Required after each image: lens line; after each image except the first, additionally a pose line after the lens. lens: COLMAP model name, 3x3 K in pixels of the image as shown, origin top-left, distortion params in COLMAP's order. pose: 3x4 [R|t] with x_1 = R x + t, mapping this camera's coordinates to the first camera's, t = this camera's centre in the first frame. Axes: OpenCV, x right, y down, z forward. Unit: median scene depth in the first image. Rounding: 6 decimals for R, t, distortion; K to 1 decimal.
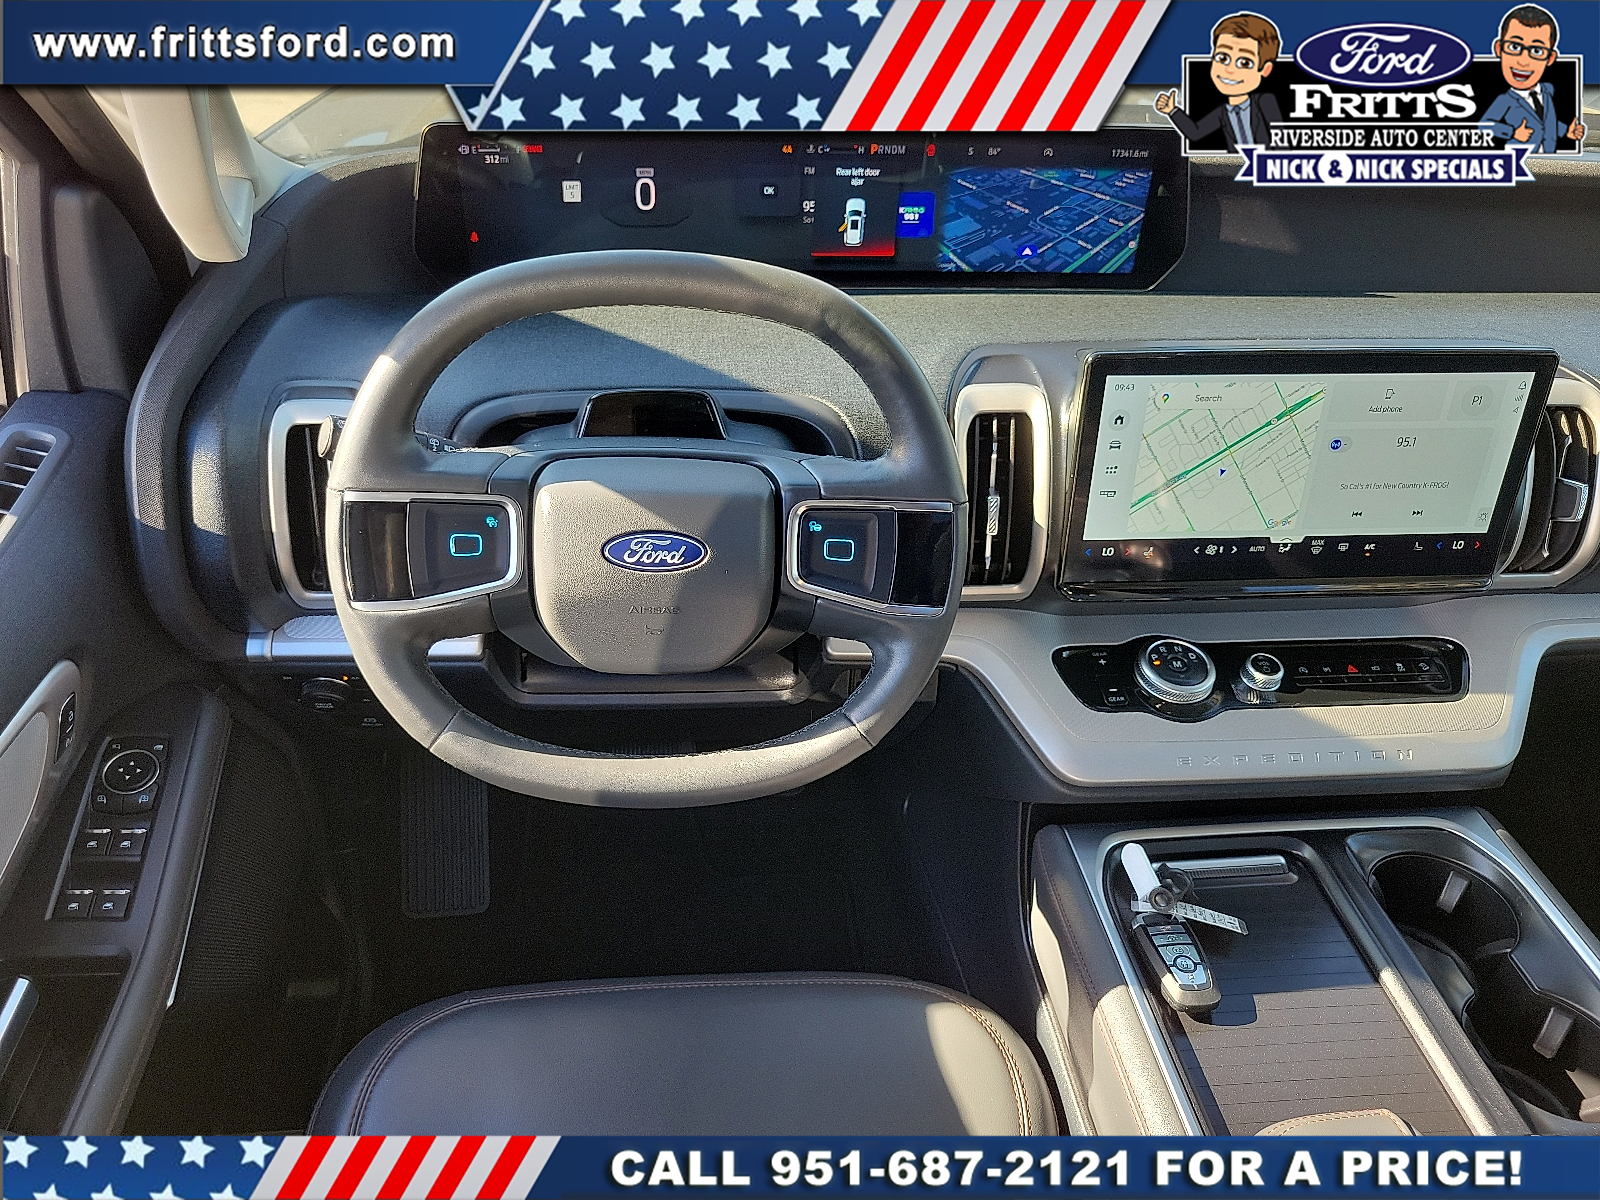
lens RADIAL K [[1210.6, 0, 776.9], [0, 1210.6, 590.2], [0, 0, 1]] dist [0.023973, -0.005185]
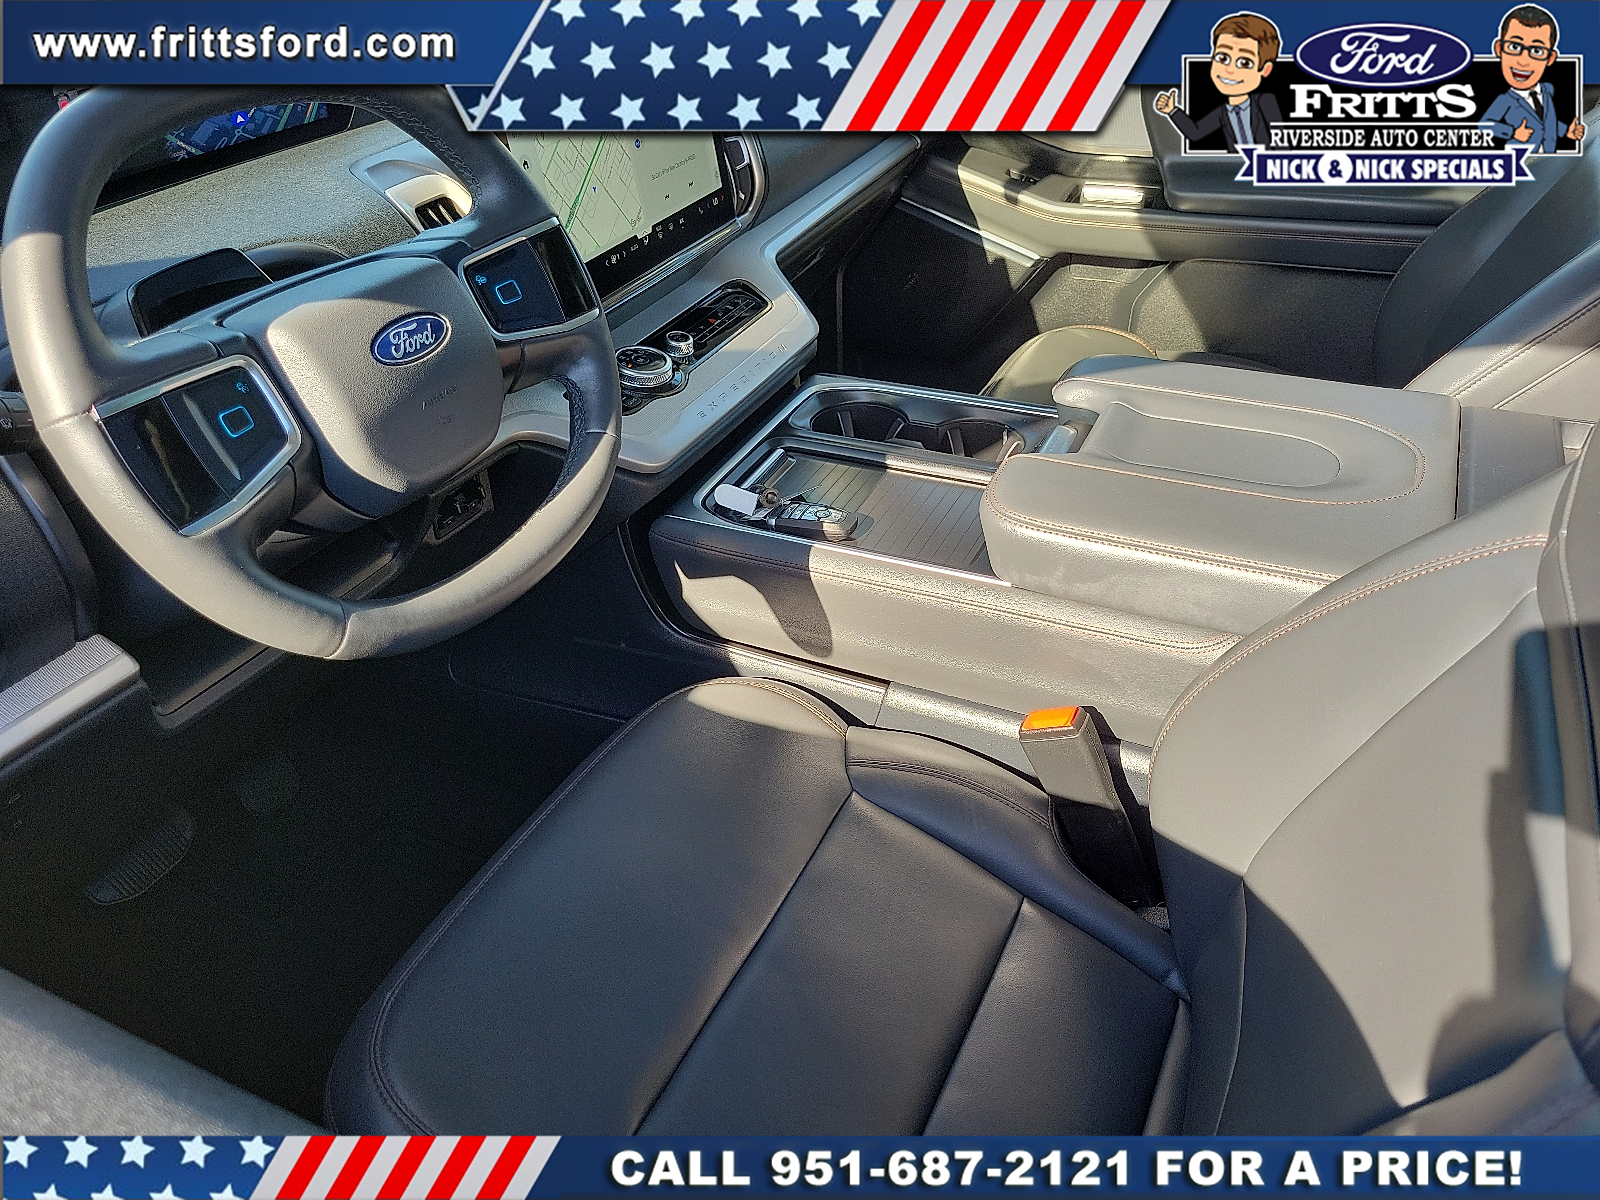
lens RADIAL K [[1210.6, 0, 798.5], [0, 1210.6, 612.9], [0, 0, 1]] dist [0.023973, -0.005185]
pose [[0.498071, -0.527124, 0.688524, -0.526680], [0.529623, 0.813636, 0.239784, 0.056500], [-0.686604, 0.245228, 0.684425, 0.127159]]
